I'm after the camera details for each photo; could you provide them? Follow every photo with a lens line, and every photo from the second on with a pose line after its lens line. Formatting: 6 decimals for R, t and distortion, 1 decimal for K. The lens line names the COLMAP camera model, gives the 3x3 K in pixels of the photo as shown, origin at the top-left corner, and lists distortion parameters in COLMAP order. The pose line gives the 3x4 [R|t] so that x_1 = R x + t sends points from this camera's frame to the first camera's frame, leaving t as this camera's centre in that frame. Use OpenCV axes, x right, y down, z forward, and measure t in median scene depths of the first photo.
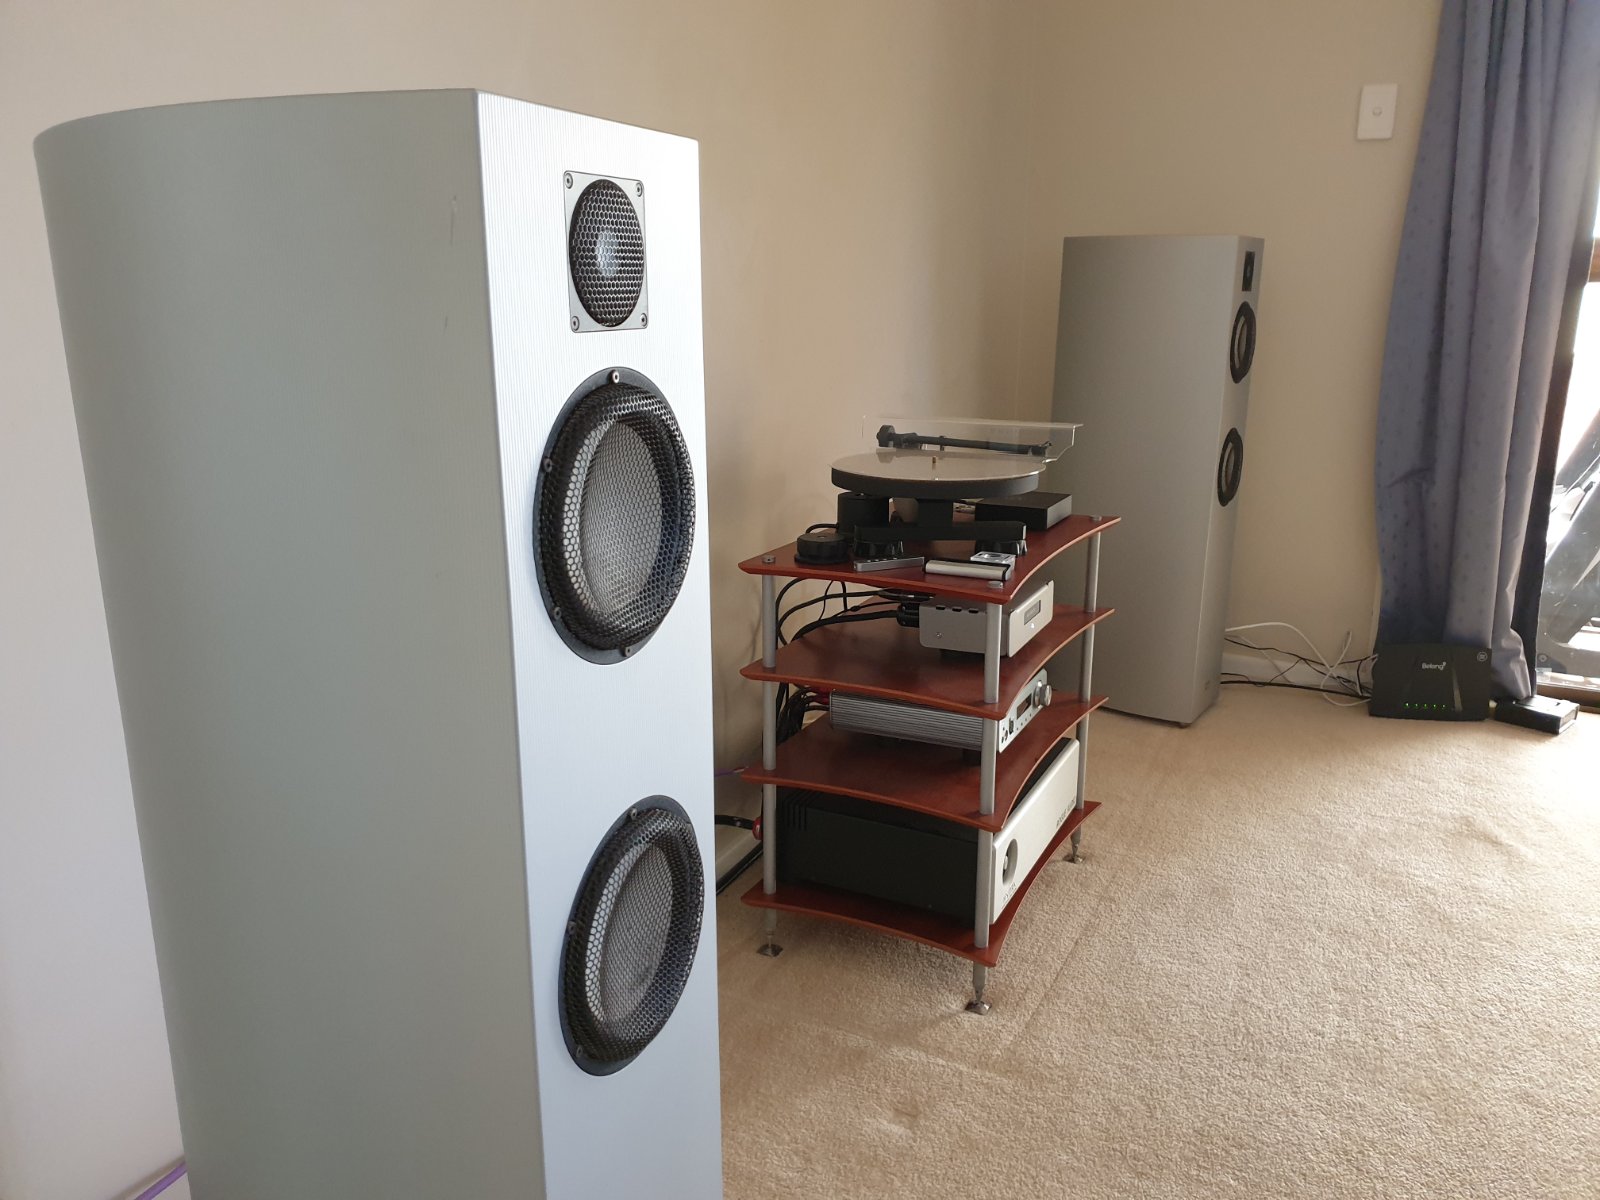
lens RADIAL K [[1260.1, 0, 822.1], [0, 1260.1, 578.1], [0, 0, 1]] dist [0.009271, 0.004480]
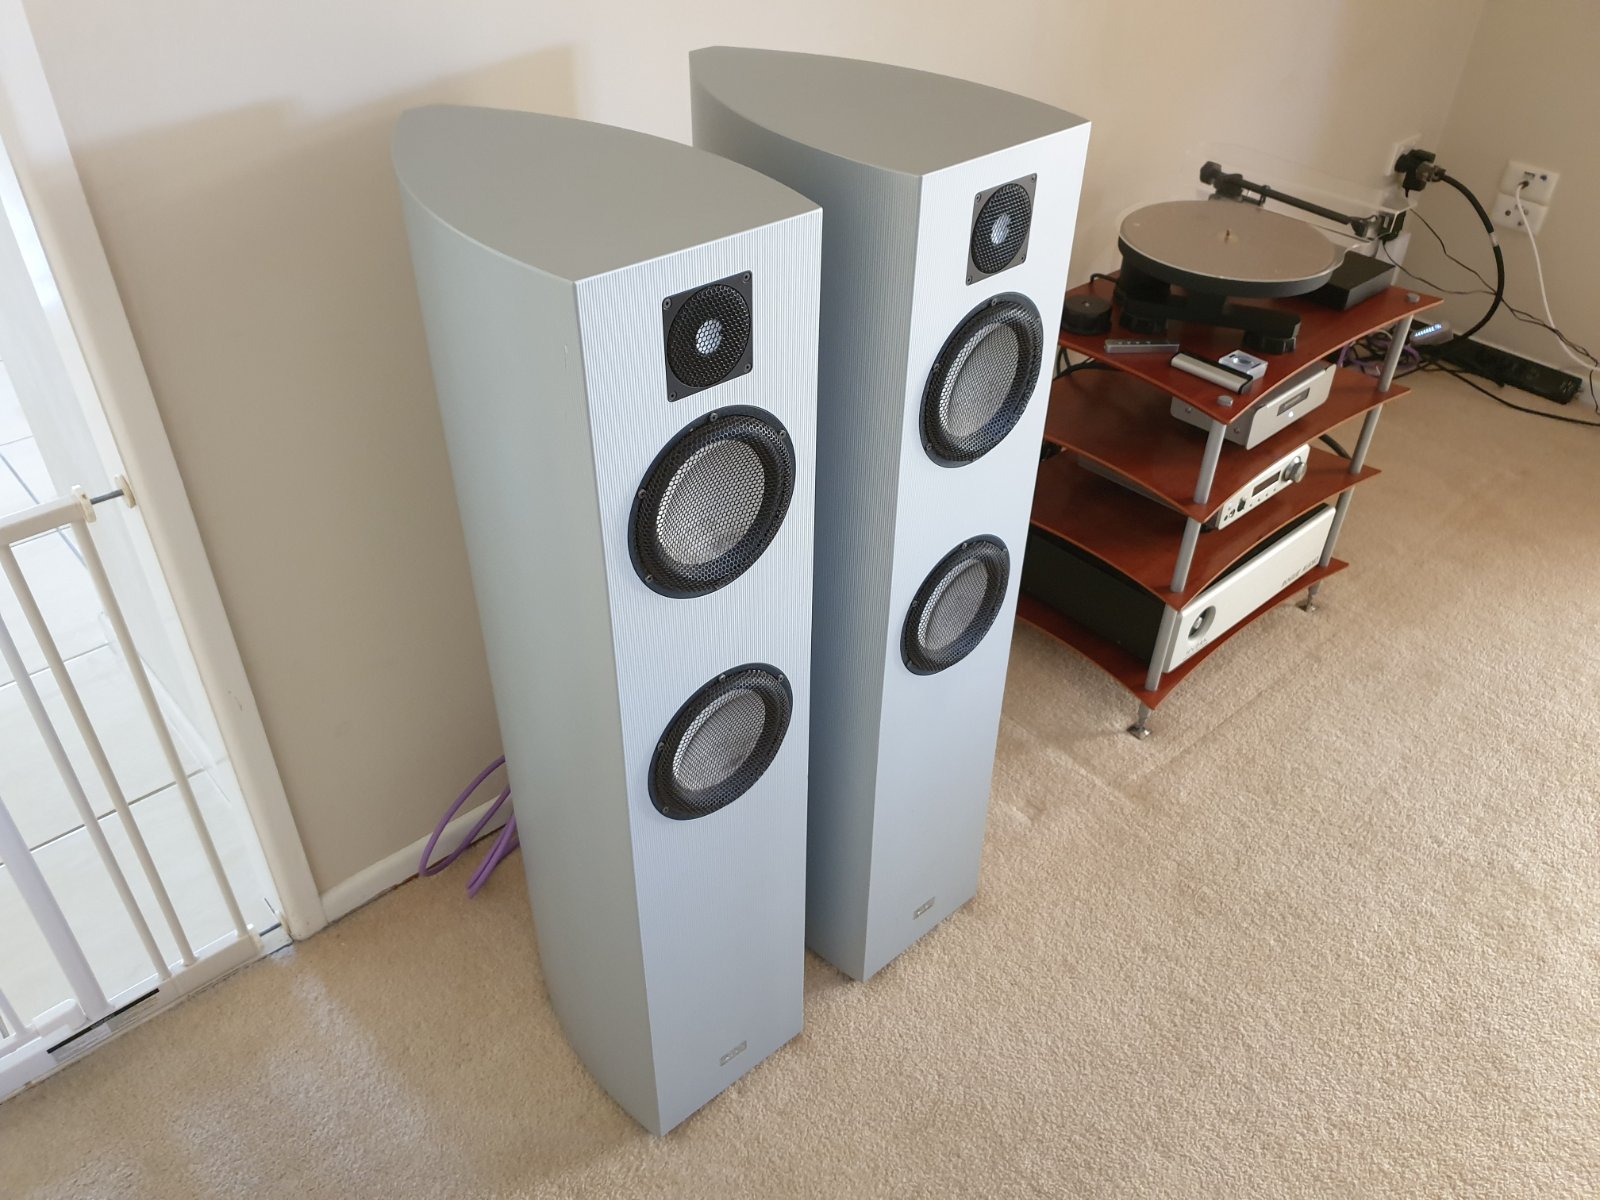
lens RADIAL K [[1260.1, 0, 812.1], [0, 1260.1, 595.7], [0, 0, 1]] dist [0.009271, 0.004480]
pose [[0.925800, 0.245983, -0.287031, 0.148777], [-0.109790, 0.901555, 0.418502, -0.228877], [0.361719, -0.355936, 0.861666, -0.068390]]
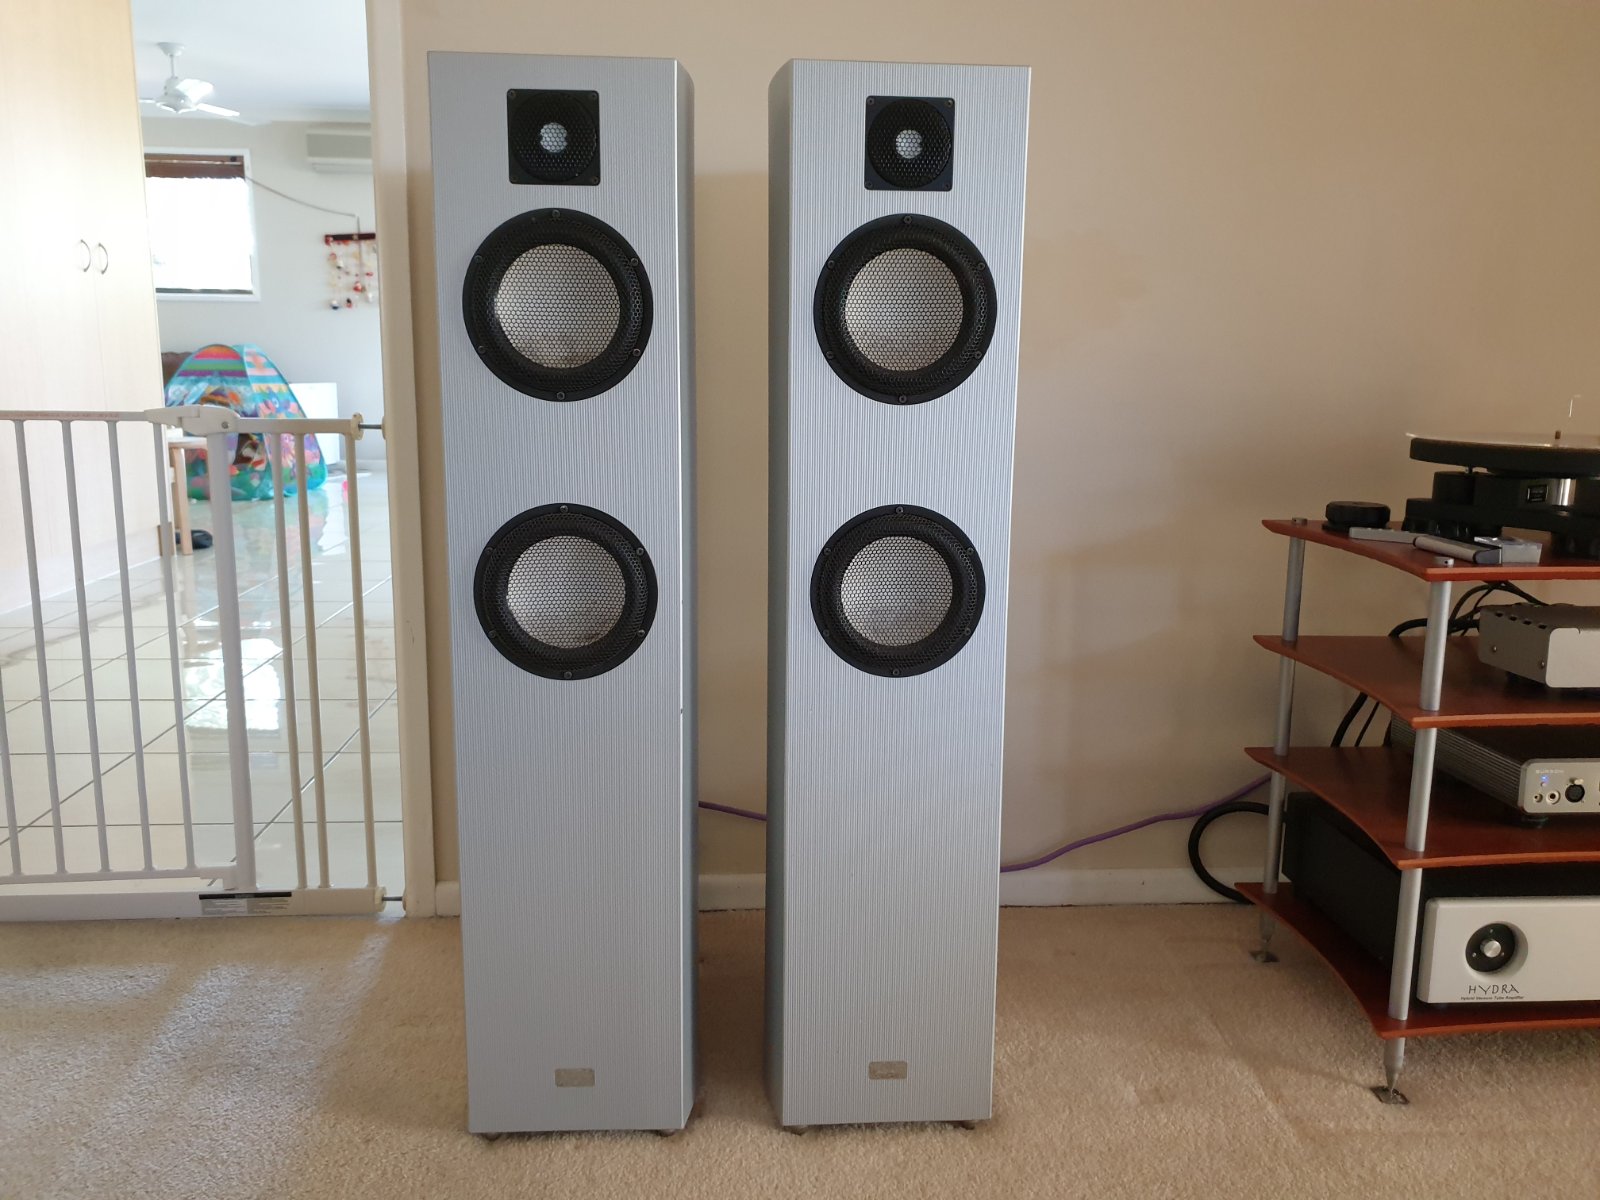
lens RADIAL K [[1260.1, 0, 815.7], [0, 1260.1, 588.9], [0, 0, 1]] dist [0.009271, 0.004480]
pose [[0.497660, 0.155698, -0.853284, 0.586408], [-0.216533, 0.974911, 0.051603, 0.062681], [0.839910, 0.159083, 0.518887, 0.223989]]
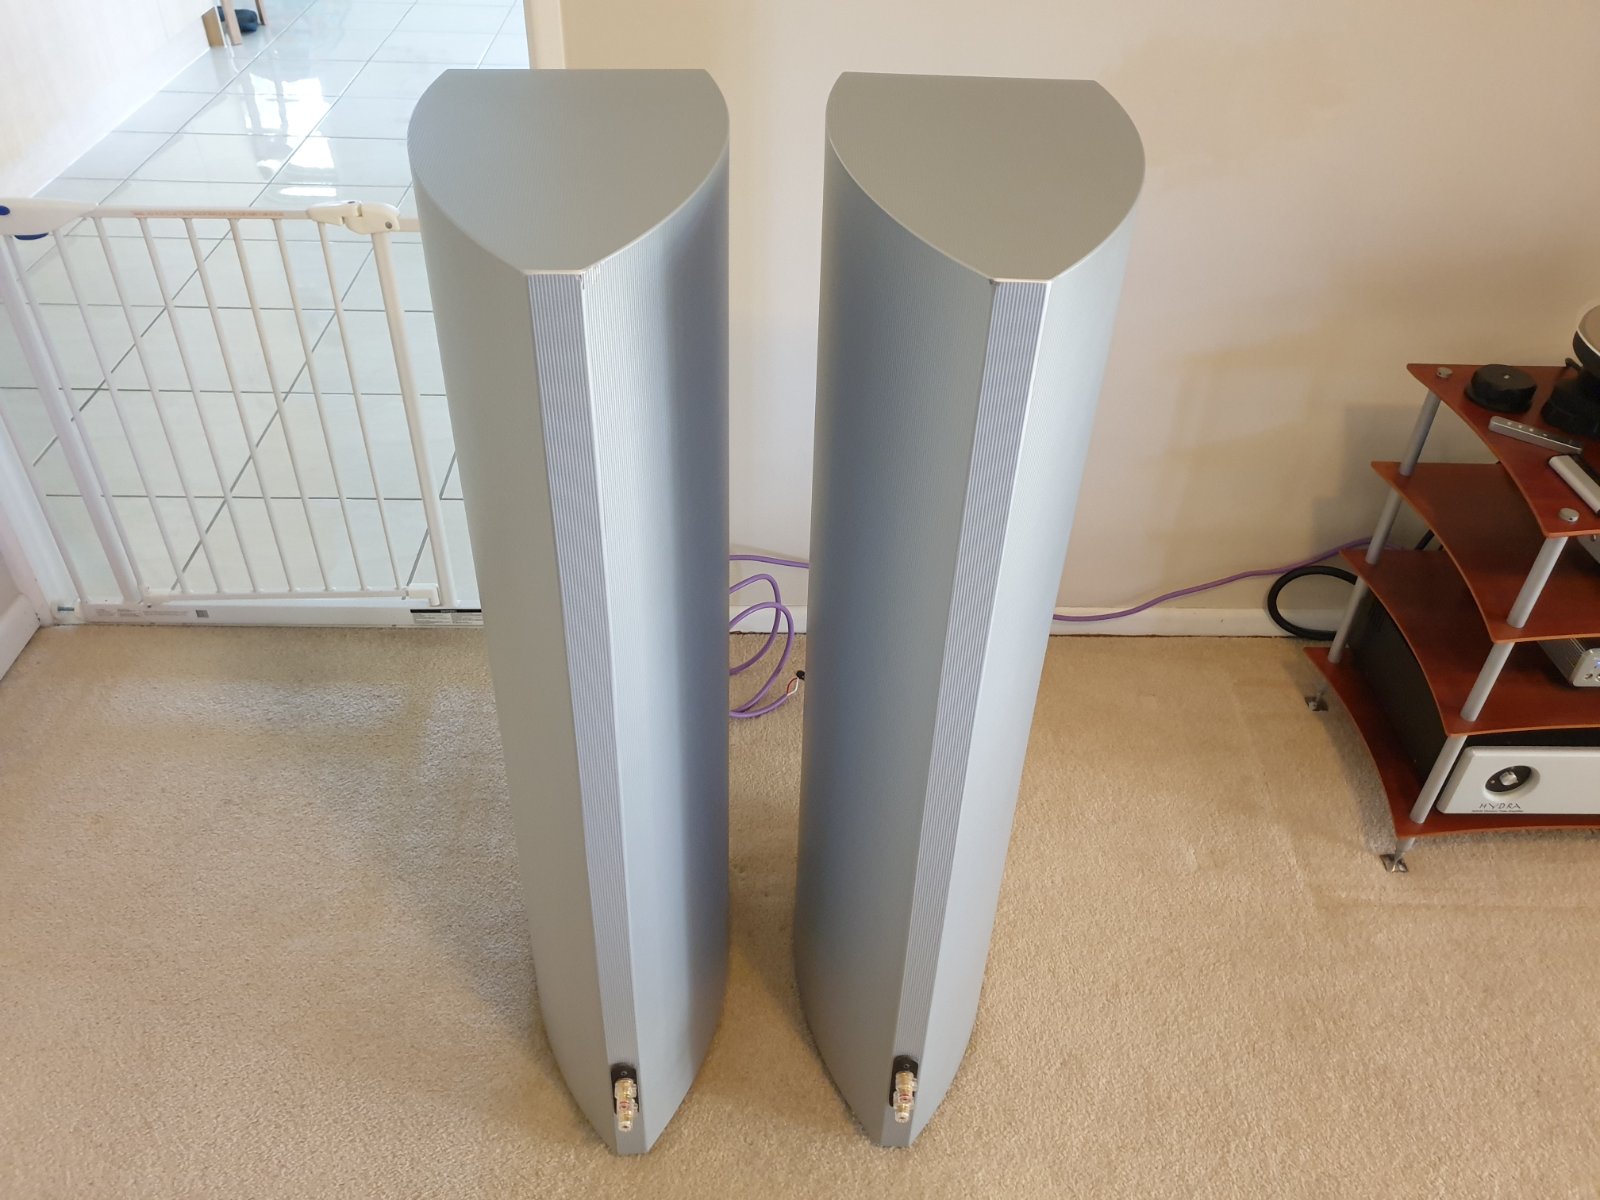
lens RADIAL K [[1260.1, 0, 824.2], [0, 1260.1, 603.9], [0, 0, 1]] dist [0.009271, 0.004480]
pose [[0.463132, 0.564397, -0.683348, 0.496765], [-0.244659, 0.822477, 0.513492, -0.250115], [0.851851, -0.070627, 0.519000, 0.088346]]
